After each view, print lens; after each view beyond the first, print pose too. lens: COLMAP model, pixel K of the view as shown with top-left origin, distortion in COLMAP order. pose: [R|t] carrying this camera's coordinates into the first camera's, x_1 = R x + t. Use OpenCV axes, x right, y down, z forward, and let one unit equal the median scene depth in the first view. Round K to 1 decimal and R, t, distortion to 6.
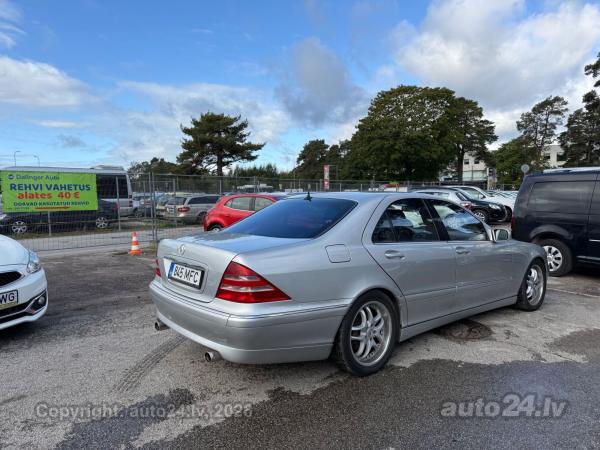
lens RADIAL K [[418.3, 0, 301.8], [0, 418.3, 224.2], [0, 0, 1]] dist [0.072743, -0.070296]
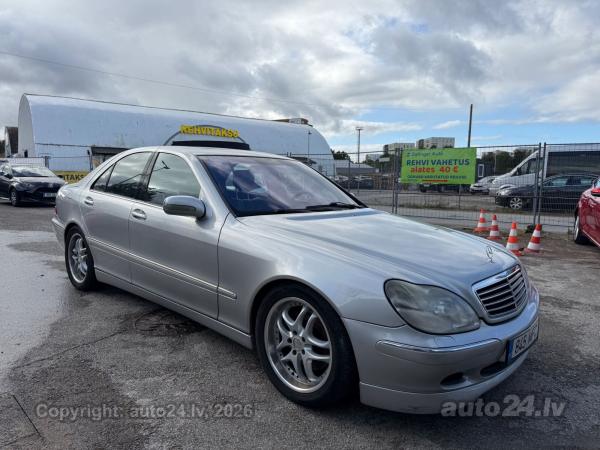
lens RADIAL K [[418.3, 0, 301.8], [0, 418.3, 224.2], [0, 0, 1]] dist [0.072743, -0.070296]
pose [[0.128564, 0.116717, -0.984809, 0.242596], [-0.083576, 0.990792, 0.106515, -0.006027], [0.988173, 0.068612, 0.137135, 0.238115]]
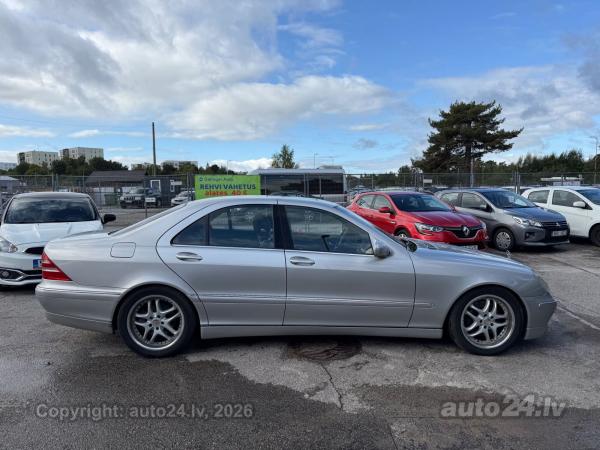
lens RADIAL K [[418.3, 0, 301.8], [0, 418.3, 224.2], [0, 0, 1]] dist [0.072743, -0.070296]
pose [[0.791227, 0.048657, -0.609583, 0.185439], [-0.039319, 0.998815, 0.028691, -0.008571], [0.610257, 0.001267, 0.792203, 0.054823]]
